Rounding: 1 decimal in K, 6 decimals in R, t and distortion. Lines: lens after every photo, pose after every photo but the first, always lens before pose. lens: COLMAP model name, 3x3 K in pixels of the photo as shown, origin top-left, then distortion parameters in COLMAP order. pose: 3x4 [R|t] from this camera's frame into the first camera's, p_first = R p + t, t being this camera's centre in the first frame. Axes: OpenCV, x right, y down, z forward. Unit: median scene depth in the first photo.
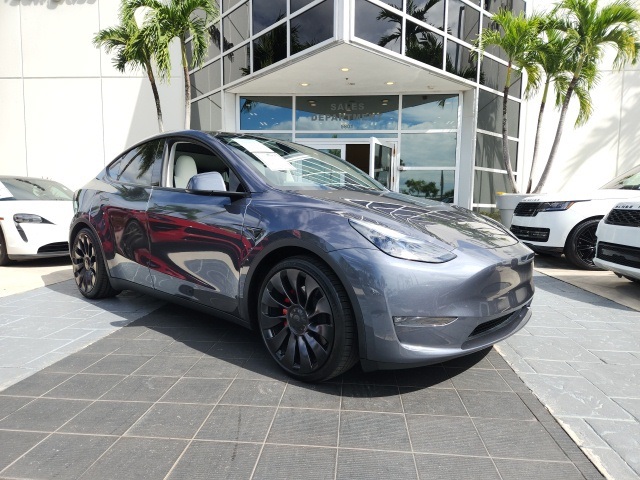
lens RADIAL K [[423.6, 0, 322.1], [0, 423.6, 243.6], [0, 0, 1]] dist [0.051340, -0.047482]
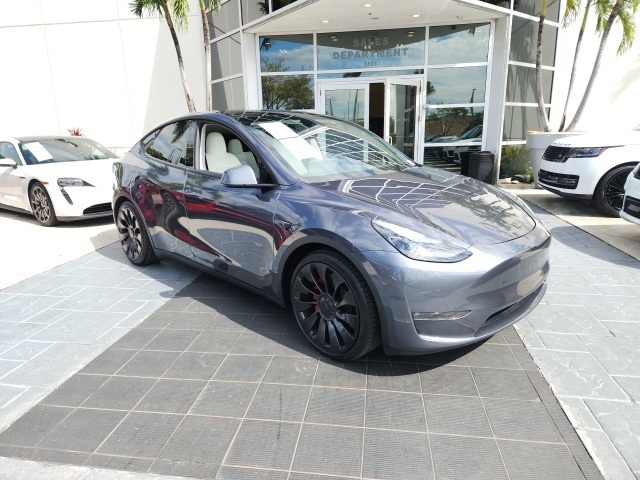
lens RADIAL K [[423.6, 0, 319.6], [0, 423.6, 233.0], [0, 0, 1]] dist [0.051340, -0.047482]
pose [[0.997584, -0.019738, -0.066603, 0.001505], [0.029017, 0.989532, 0.141367, -0.129013], [0.063115, -0.142958, 0.987714, -0.060524]]
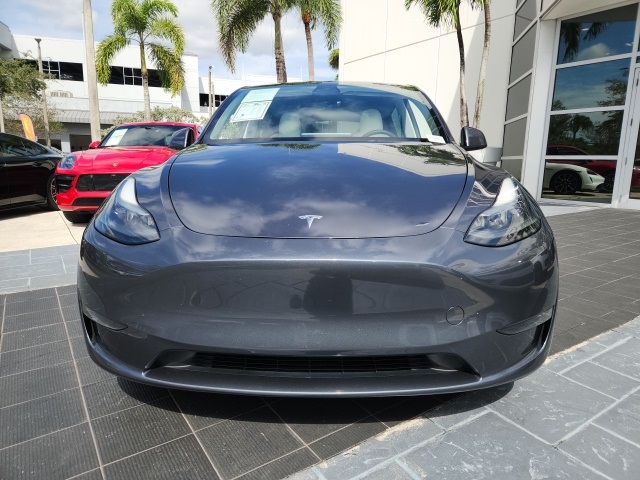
lens RADIAL K [[423.6, 0, 325.1], [0, 423.6, 237.0], [0, 0, 1]] dist [0.051340, -0.047482]
pose [[0.635489, 0.129554, -0.761163, 0.666065], [-0.067000, 0.991357, 0.112796, -0.038841], [0.769197, -0.020683, 0.638676, 0.537334]]
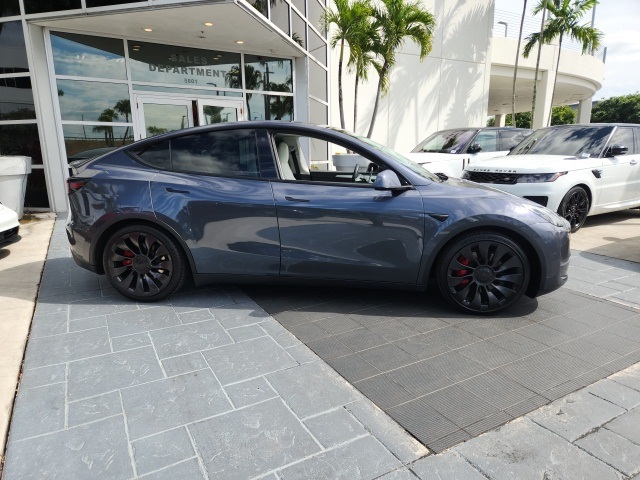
lens RADIAL K [[423.6, 0, 324.2], [0, 423.6, 240.0], [0, 0, 1]] dist [0.051340, -0.047482]
pose [[0.817723, -0.132903, 0.560058, -0.984829], [0.065804, 0.988185, 0.138420, -0.135858], [-0.571838, -0.076336, 0.816808, 0.089568]]
